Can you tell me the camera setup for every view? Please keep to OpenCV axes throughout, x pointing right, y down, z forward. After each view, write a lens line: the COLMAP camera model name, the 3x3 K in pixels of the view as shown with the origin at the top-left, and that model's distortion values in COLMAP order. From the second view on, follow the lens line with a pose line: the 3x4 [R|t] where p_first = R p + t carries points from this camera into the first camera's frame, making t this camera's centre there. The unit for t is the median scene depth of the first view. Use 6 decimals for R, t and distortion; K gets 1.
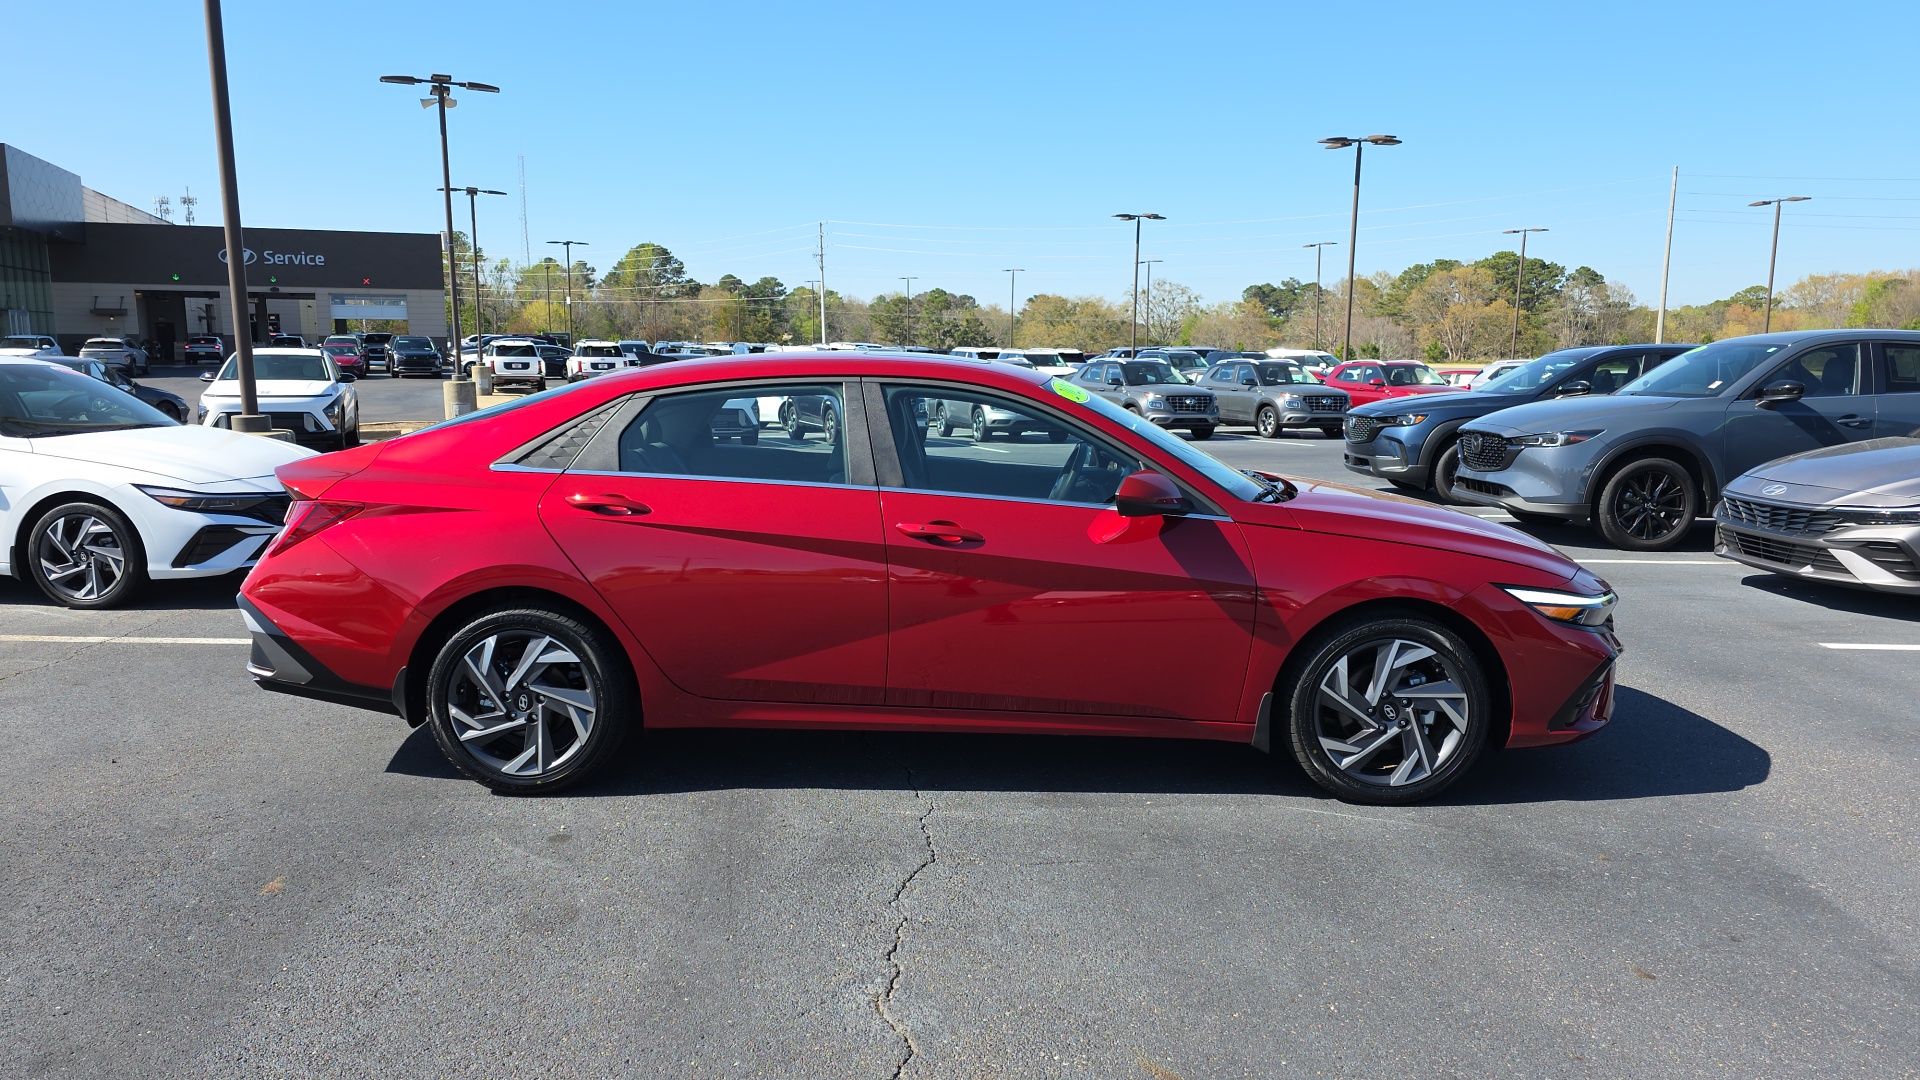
lens RADIAL K [[1305.6, 0, 924.1], [0, 1305.6, 531.6], [0, 0, 1]] dist [0.068281, -0.066798]
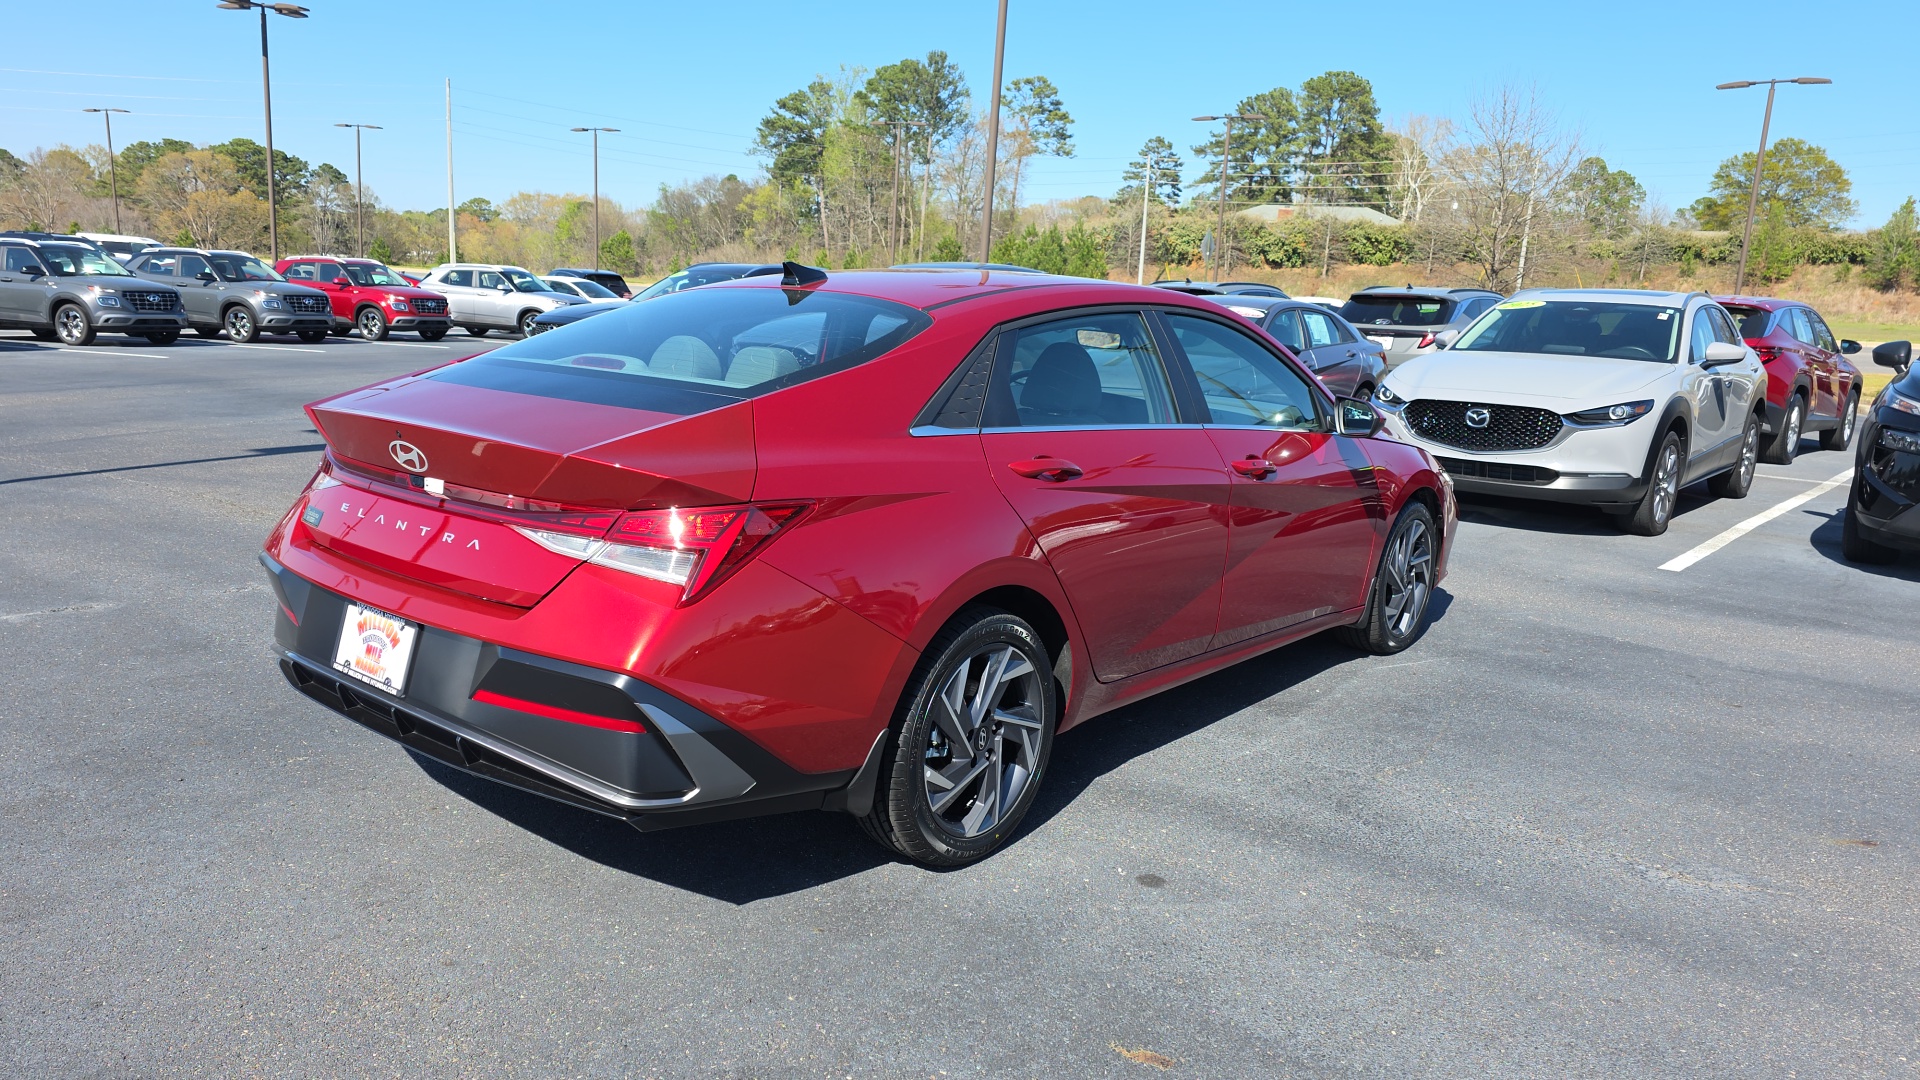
lens RADIAL K [[1305.6, 0, 924.1], [0, 1305.6, 531.6], [0, 0, 1]] dist [0.068281, -0.066798]
pose [[0.620167, -0.122104, 0.774908, -0.155175], [0.062606, 0.992365, 0.106264, -0.012197], [-0.781967, -0.017387, 0.623077, 0.097334]]
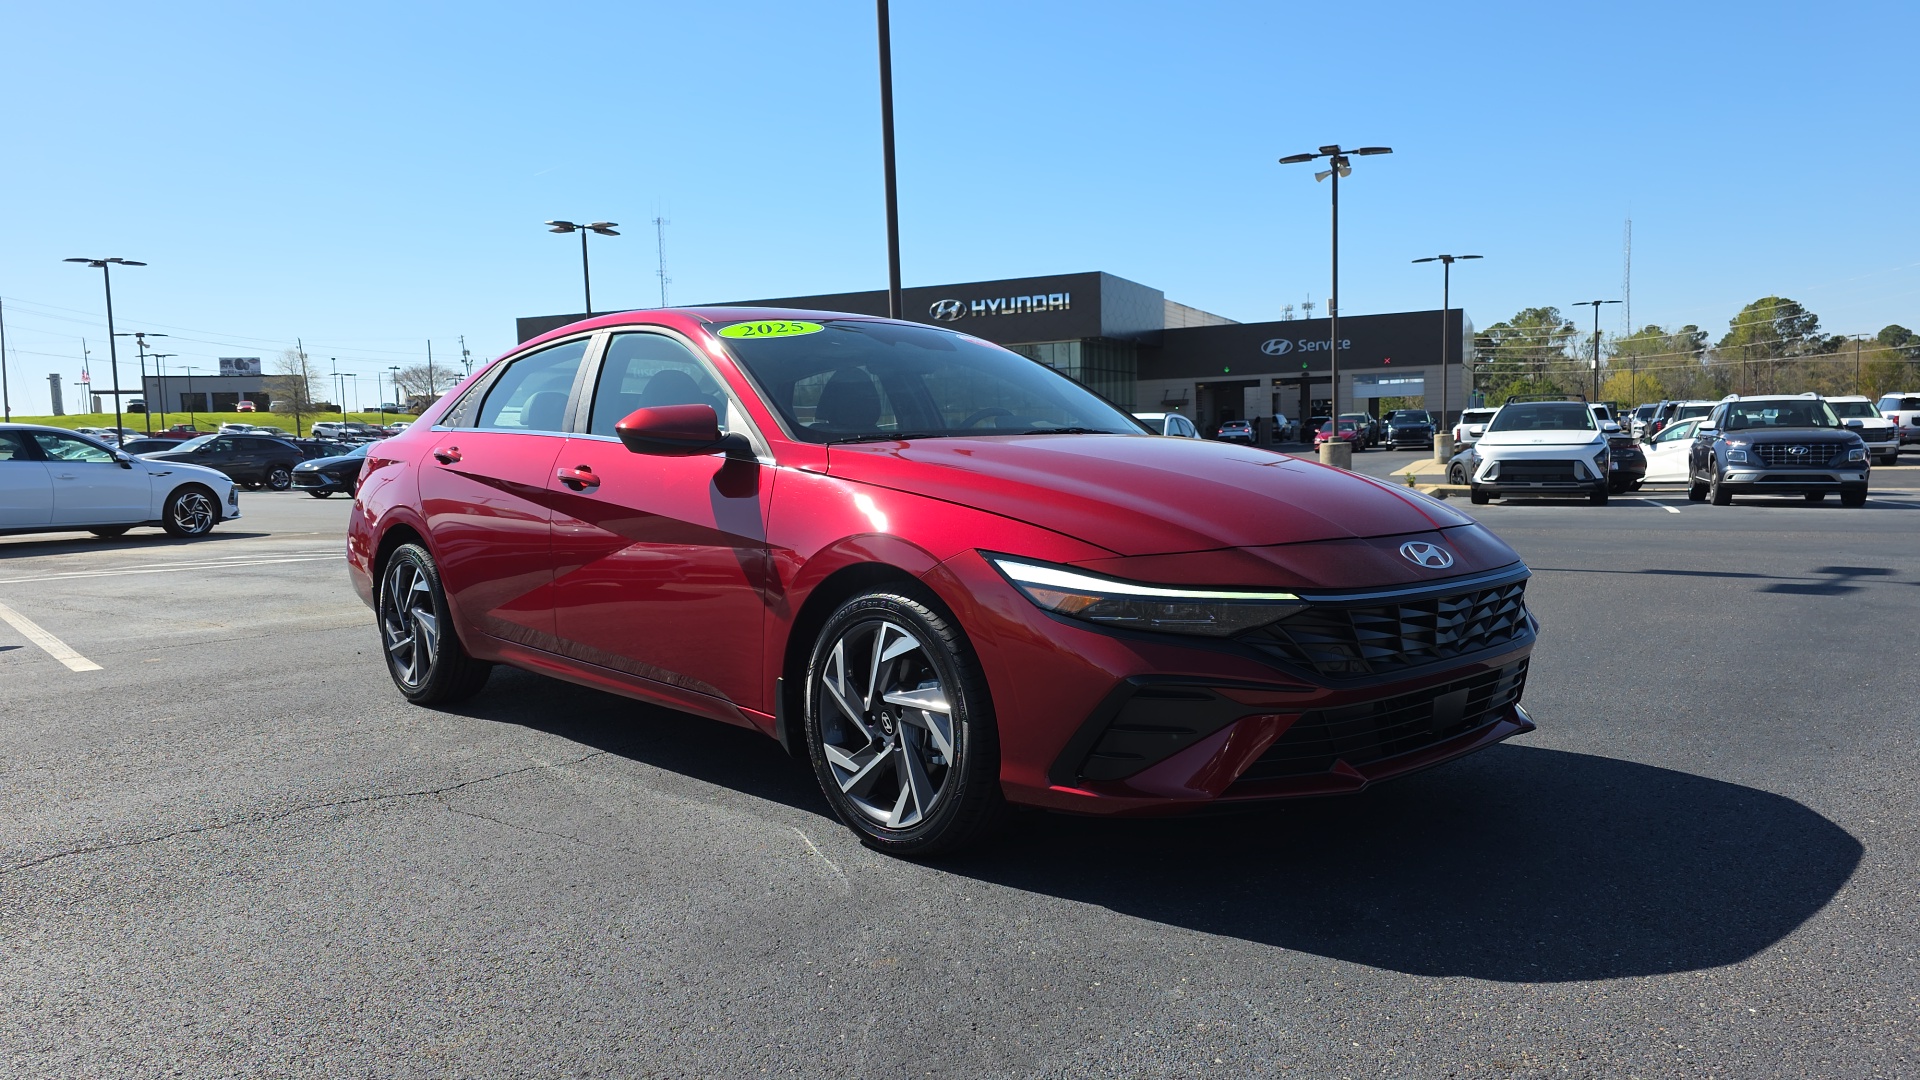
lens RADIAL K [[1302.6, 0, 950.3], [0, 1302.6, 536.7], [0, 0, 1]] dist [0.066471, -0.073451]
pose [[0.692487, 0.028506, -0.720867, 0.151121], [-0.073140, 0.996845, -0.030841, 0.009095], [0.717713, 0.074081, 0.692387, 0.087030]]
